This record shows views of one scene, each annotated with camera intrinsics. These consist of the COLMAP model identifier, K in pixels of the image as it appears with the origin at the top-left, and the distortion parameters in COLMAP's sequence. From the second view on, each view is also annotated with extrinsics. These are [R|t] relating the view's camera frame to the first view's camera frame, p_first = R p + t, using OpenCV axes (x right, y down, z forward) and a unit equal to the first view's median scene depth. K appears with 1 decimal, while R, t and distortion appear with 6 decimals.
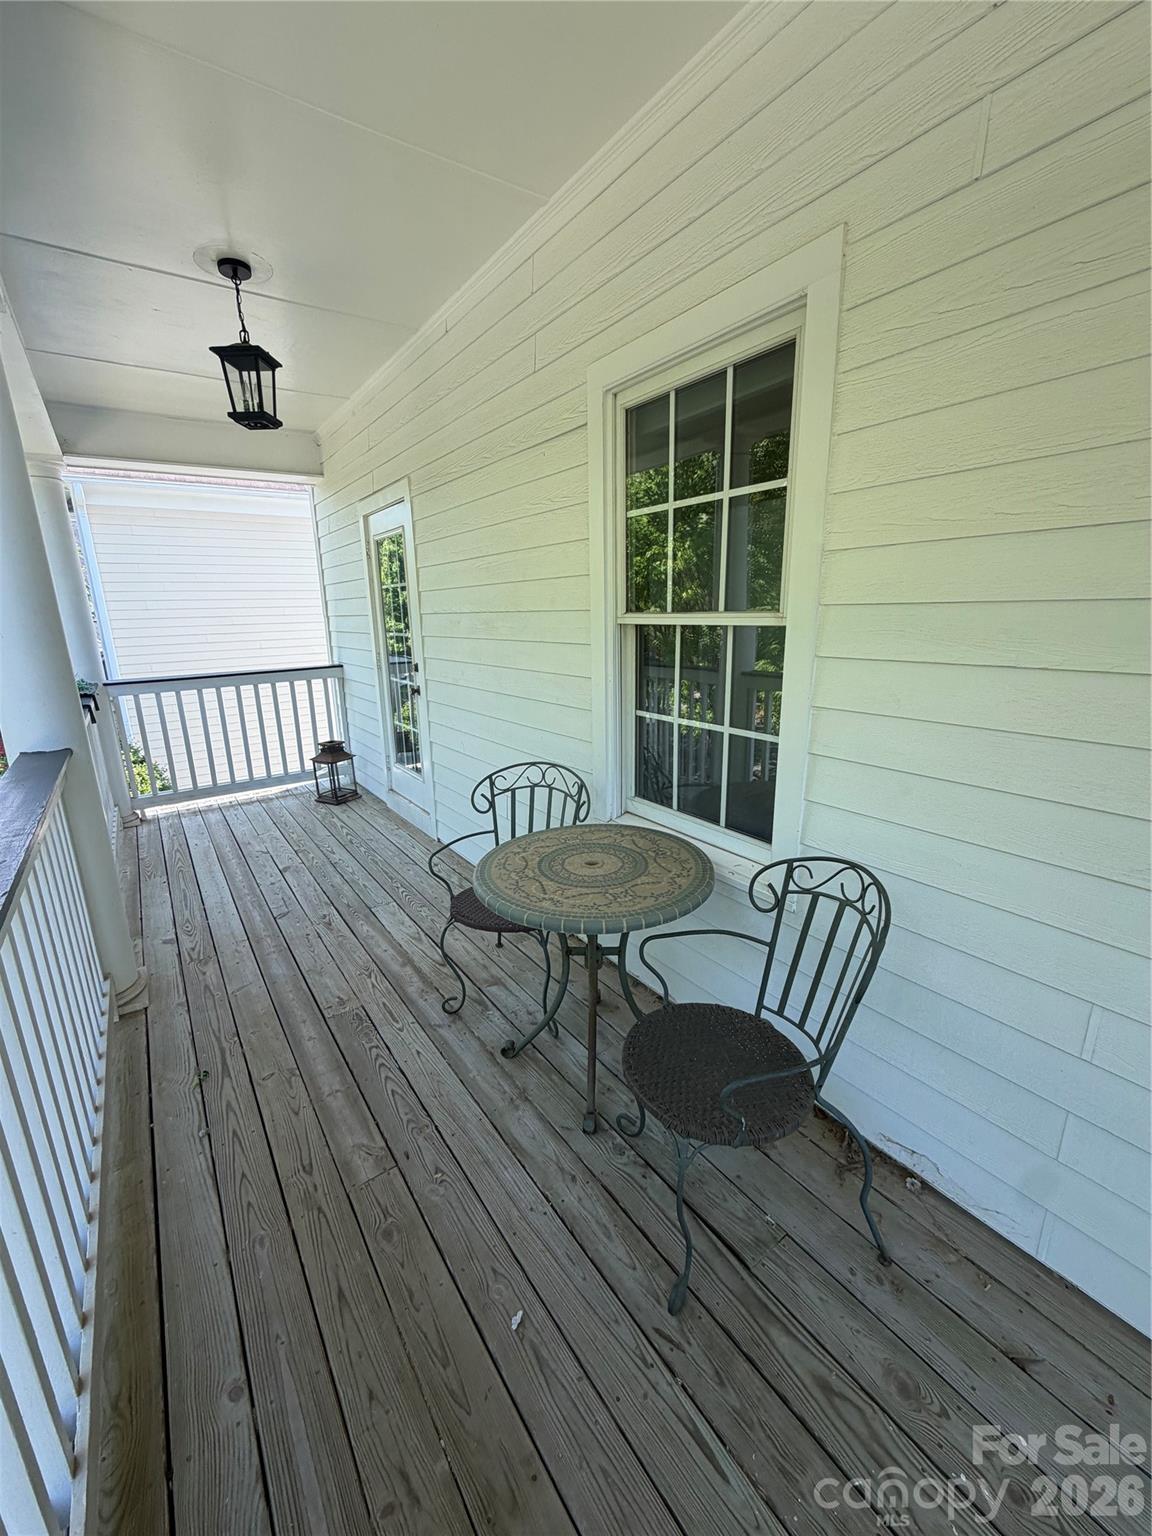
lens RADIAL K [[618.1, 0, 576.3], [0, 618.1, 767.4], [0, 0, 1]] dist [0.001025, 0.000041]
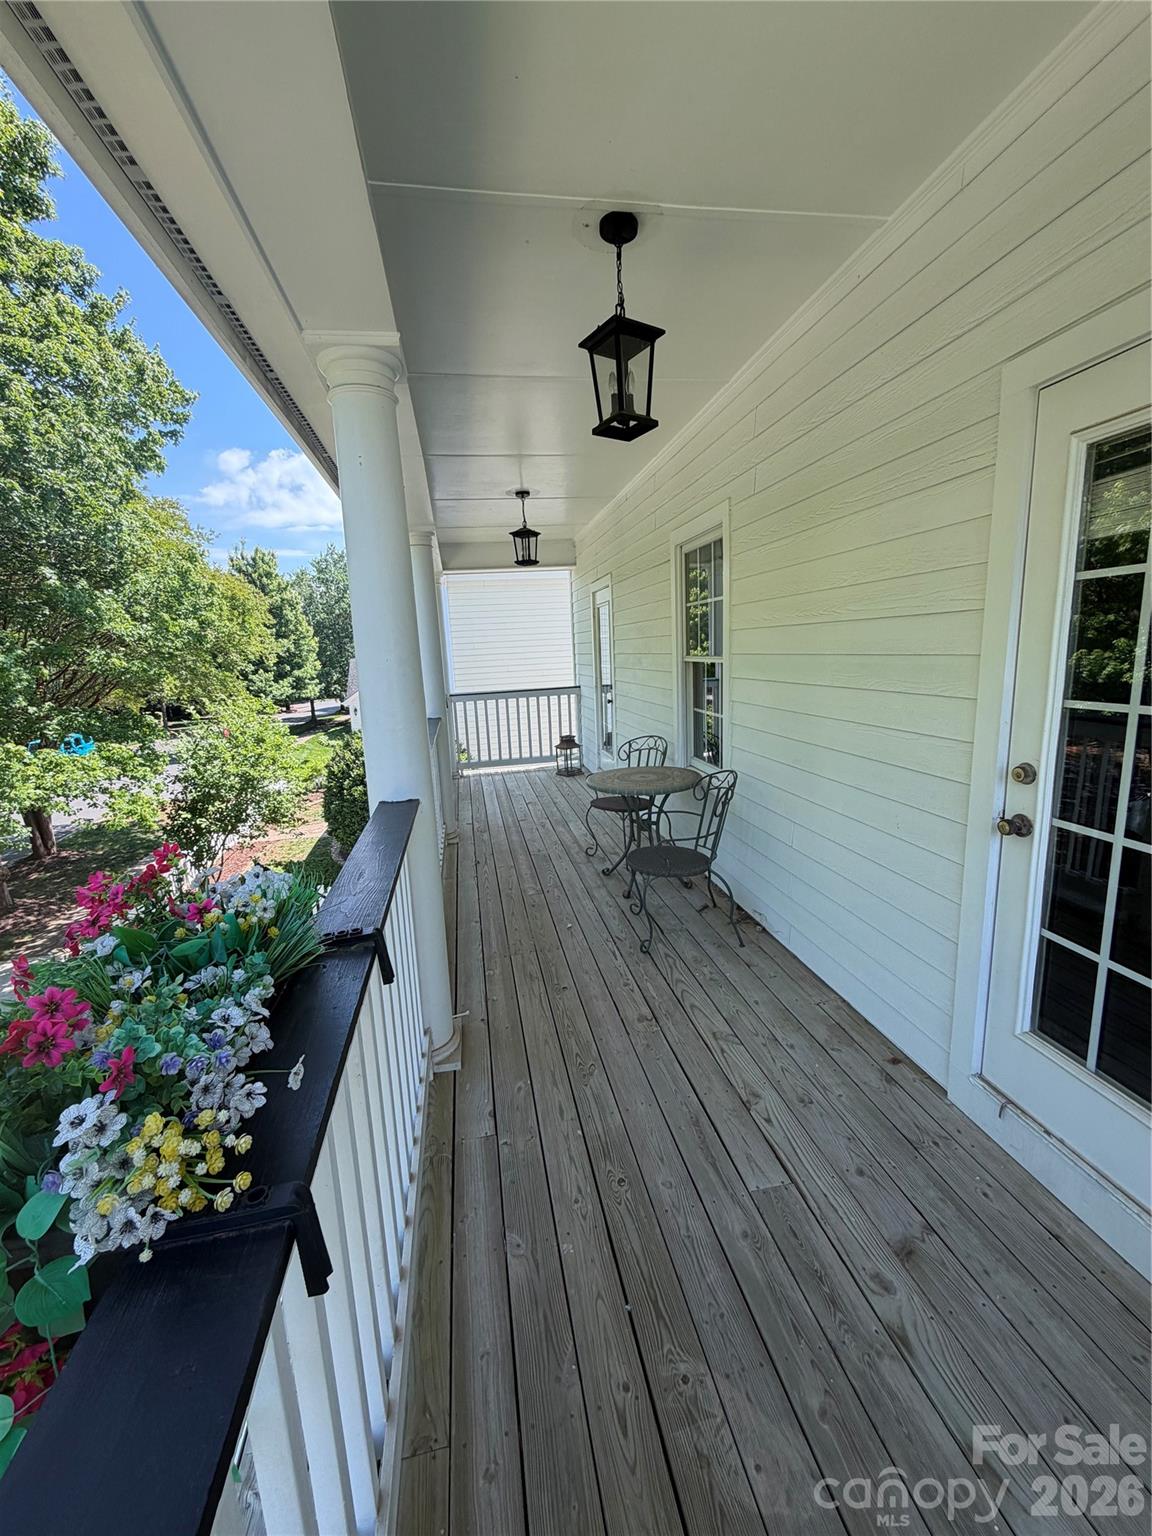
lens RADIAL K [[618.1, 0, 574.3], [0, 618.1, 765.5], [0, 0, 1]] dist [0.001025, 0.000041]
pose [[0.906340, 0.058845, -0.418432, 0.449704], [-0.078077, 0.996526, -0.028974, 0.129222], [0.415273, 0.058931, 0.907786, -0.646928]]
